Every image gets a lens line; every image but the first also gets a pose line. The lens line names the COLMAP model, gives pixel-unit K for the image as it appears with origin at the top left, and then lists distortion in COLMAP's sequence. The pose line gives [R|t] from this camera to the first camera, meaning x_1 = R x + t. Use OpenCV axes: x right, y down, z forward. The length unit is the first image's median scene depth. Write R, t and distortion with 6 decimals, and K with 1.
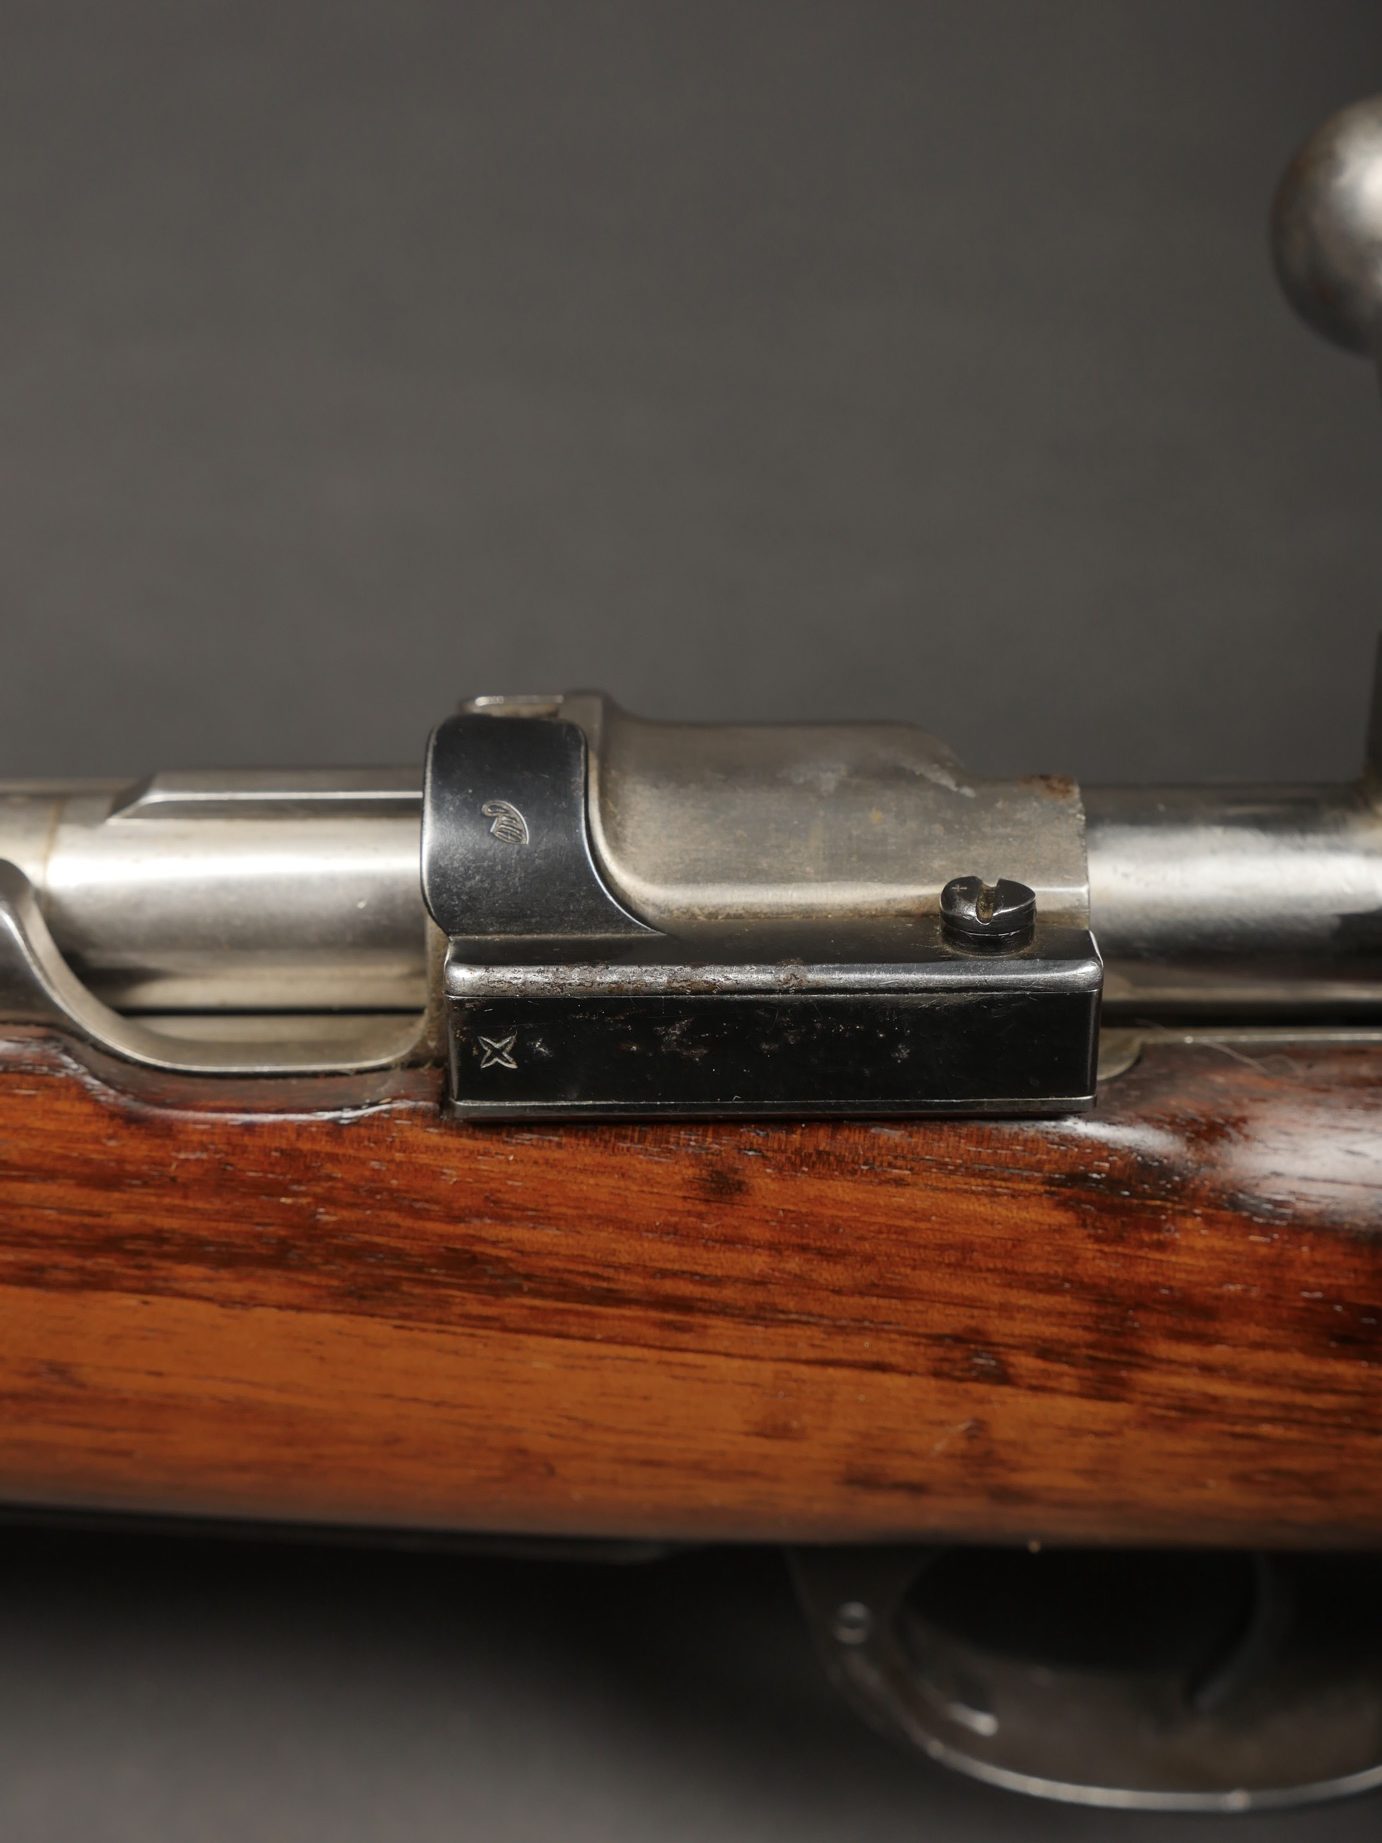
lens RADIAL K [[2468.7, 0, 691.2], [0, 2468.7, 916.3], [0, 0, 1]] dist [0.038257, 0.000000]
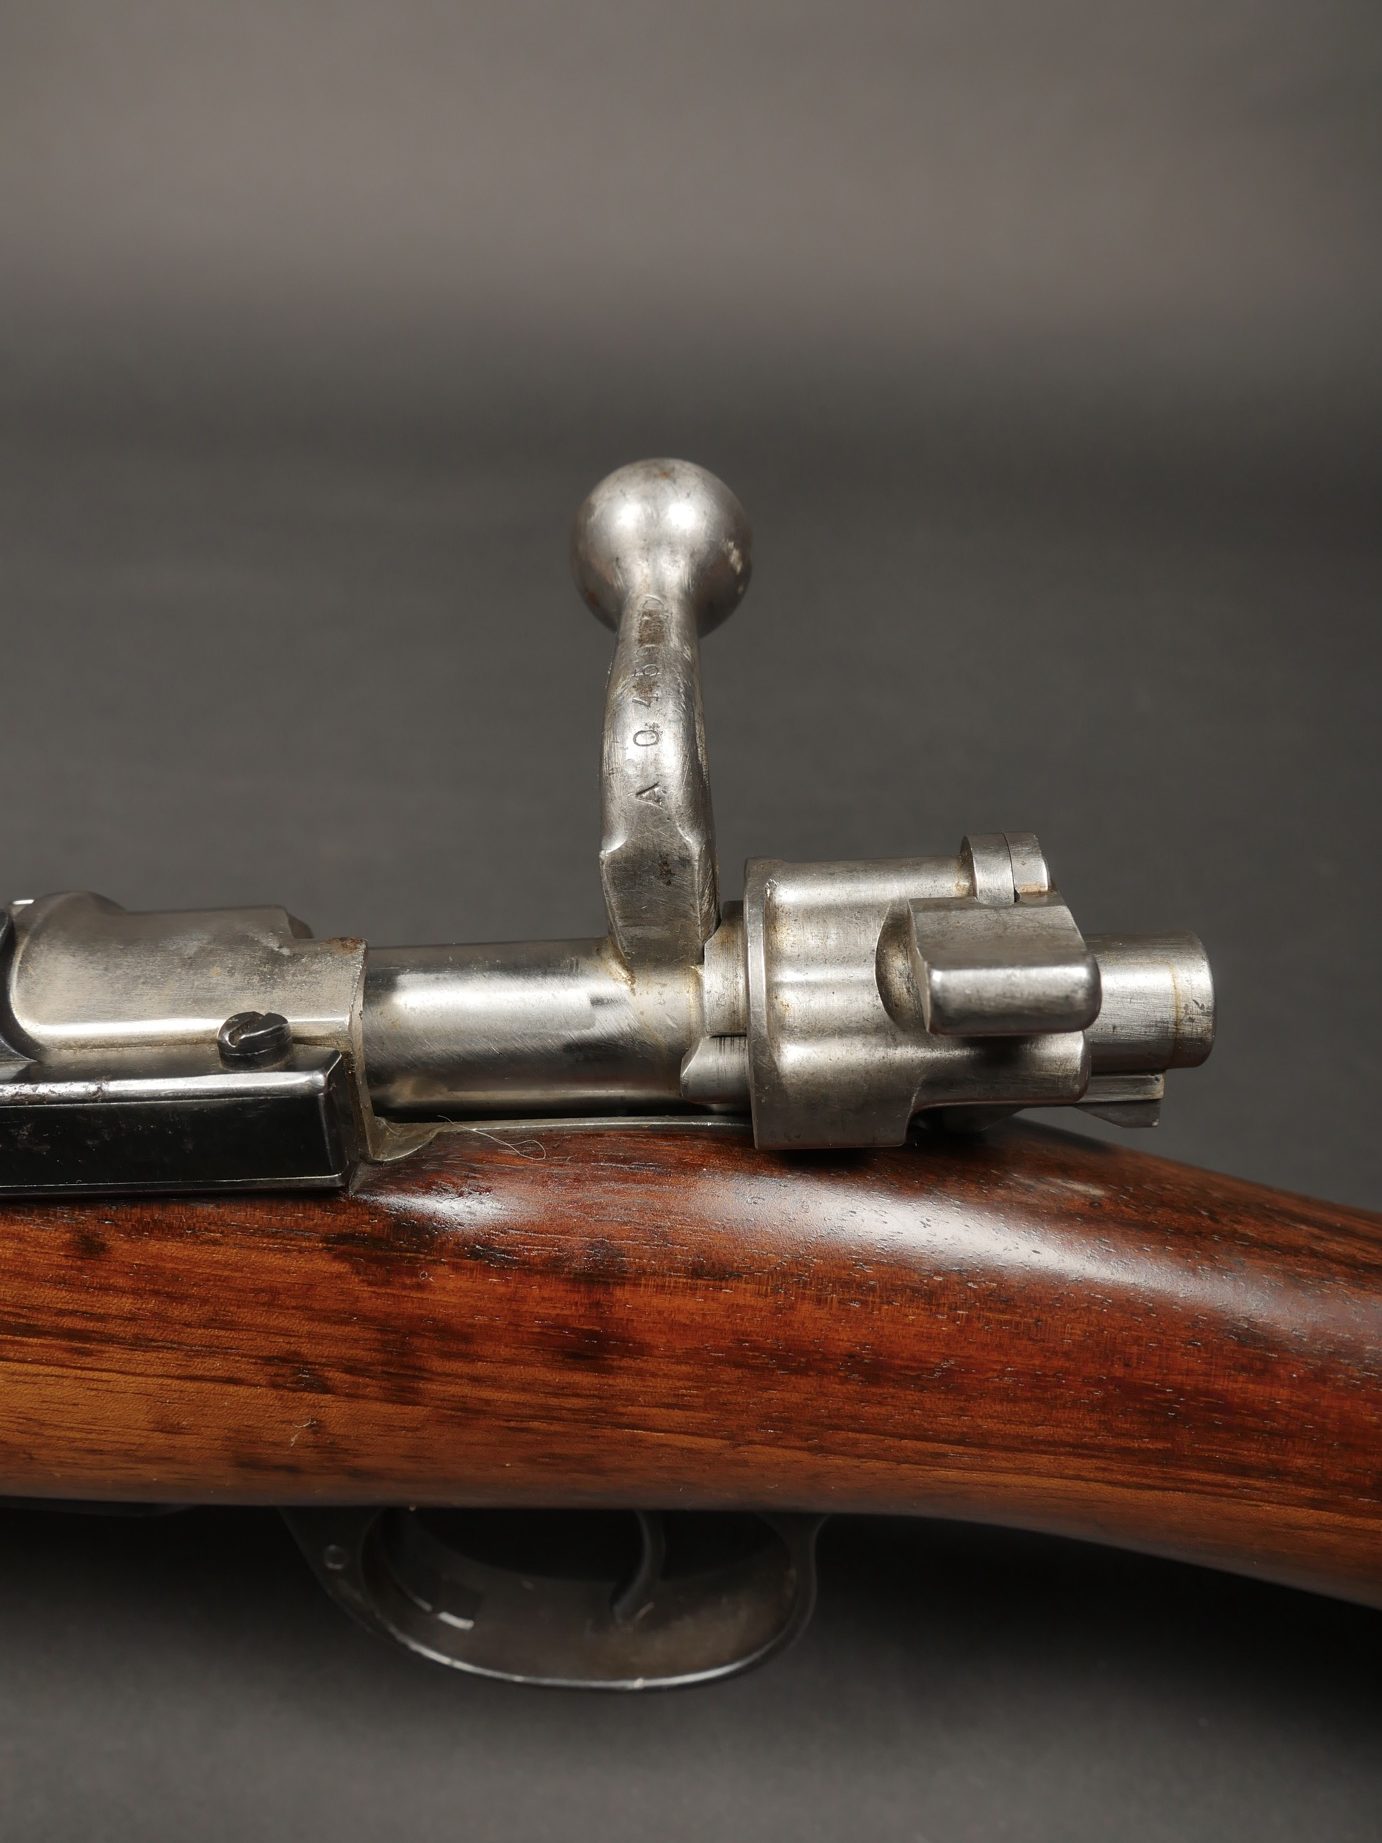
lens RADIAL K [[1306.8, 0, 691.4], [0, 1306.8, 931.1], [0, 0, 1]] dist [-0.009684, -0.003417]
pose [[0.995922, -0.036244, -0.082620, 0.397155], [0.027488, 0.994118, -0.104760, 0.020657], [0.085931, 0.102062, 0.991060, 0.298260]]
